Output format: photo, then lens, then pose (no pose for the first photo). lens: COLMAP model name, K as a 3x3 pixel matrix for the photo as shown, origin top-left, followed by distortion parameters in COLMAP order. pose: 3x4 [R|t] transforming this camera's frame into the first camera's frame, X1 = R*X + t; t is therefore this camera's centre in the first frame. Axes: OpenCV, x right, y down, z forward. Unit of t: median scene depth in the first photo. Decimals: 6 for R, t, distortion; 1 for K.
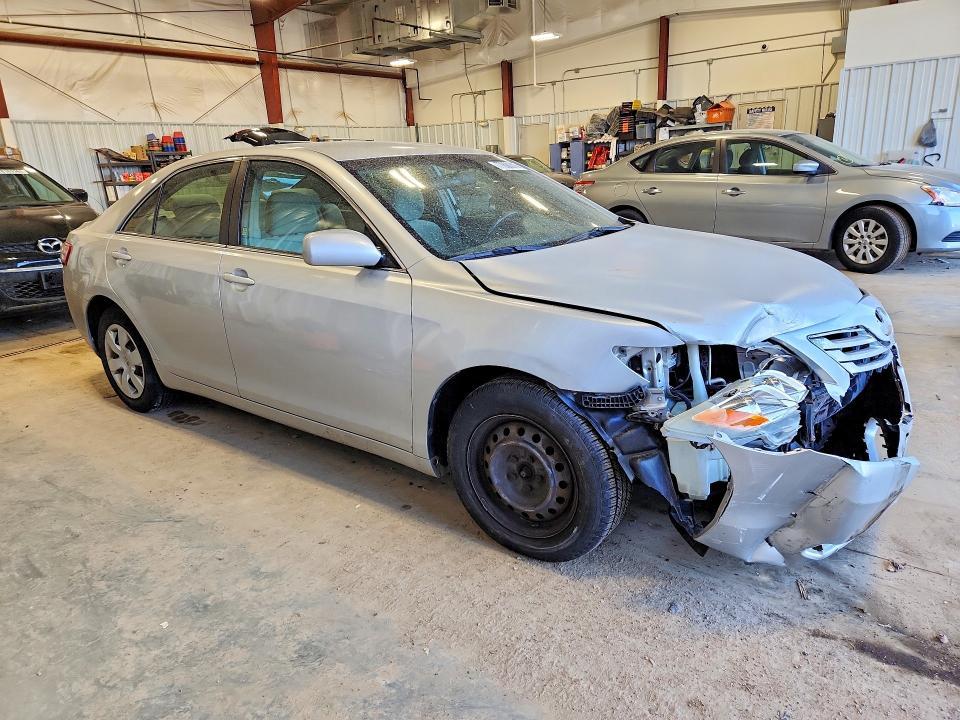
lens RADIAL K [[714.0, 0, 476.5], [0, 714.0, 394.6], [0, 0, 1]] dist [0.029129, -0.003760]
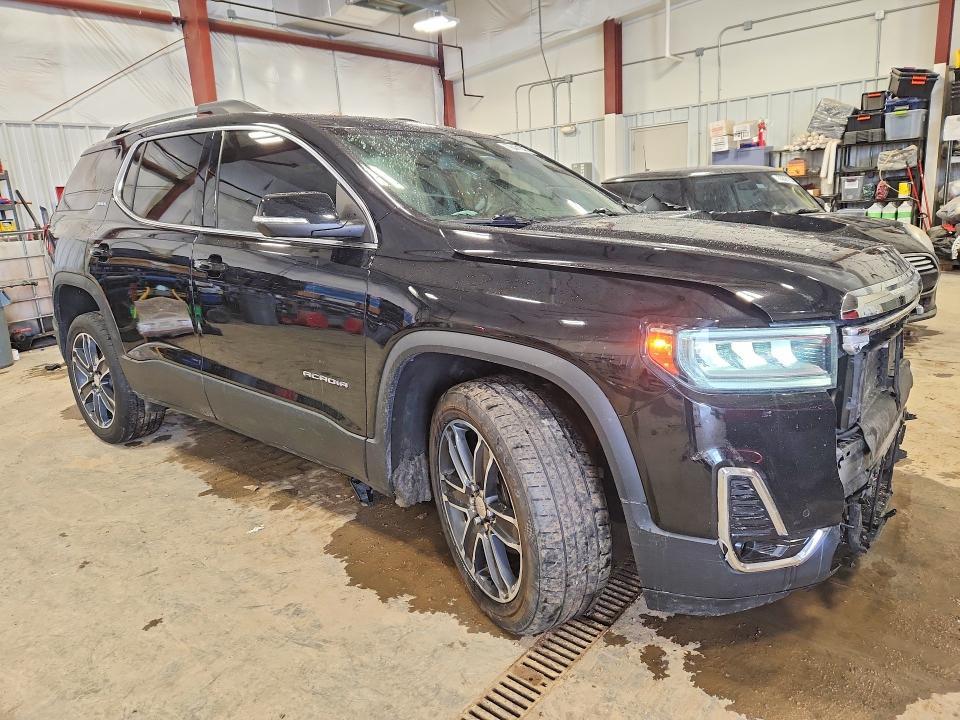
lens RADIAL K [[616.4, 0, 480.0], [0, 616.4, 360.0], [0, 0, 1]] dist [0.027802, -0.042359]
pose [[0.998652, 0.001778, -0.051871, -0.039774], [-0.004822, 0.998269, -0.058622, -0.155217], [0.051677, 0.058793, 0.996932, 0.500234]]
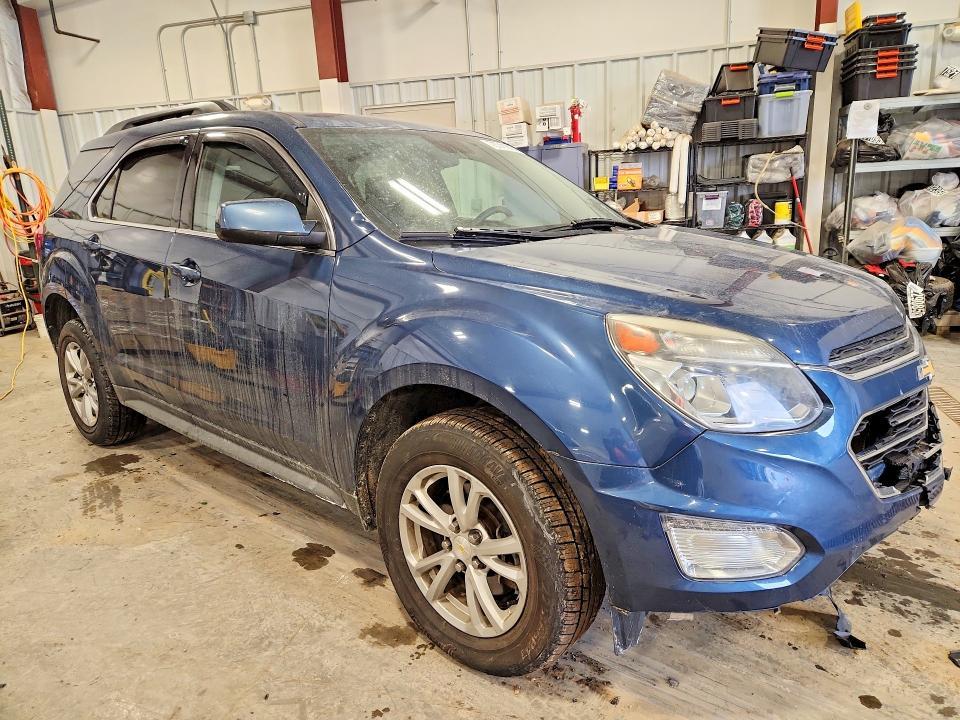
lens RADIAL K [[660.4, 0, 451.7], [0, 660.4, 359.9], [0, 0, 1]] dist [0.044418, -0.053476]
pose [[0.936505, -0.080099, 0.341382, -0.025009], [0.110997, 0.991215, -0.071924, -0.222536], [-0.332622, 0.105249, 0.937169, 0.692939]]
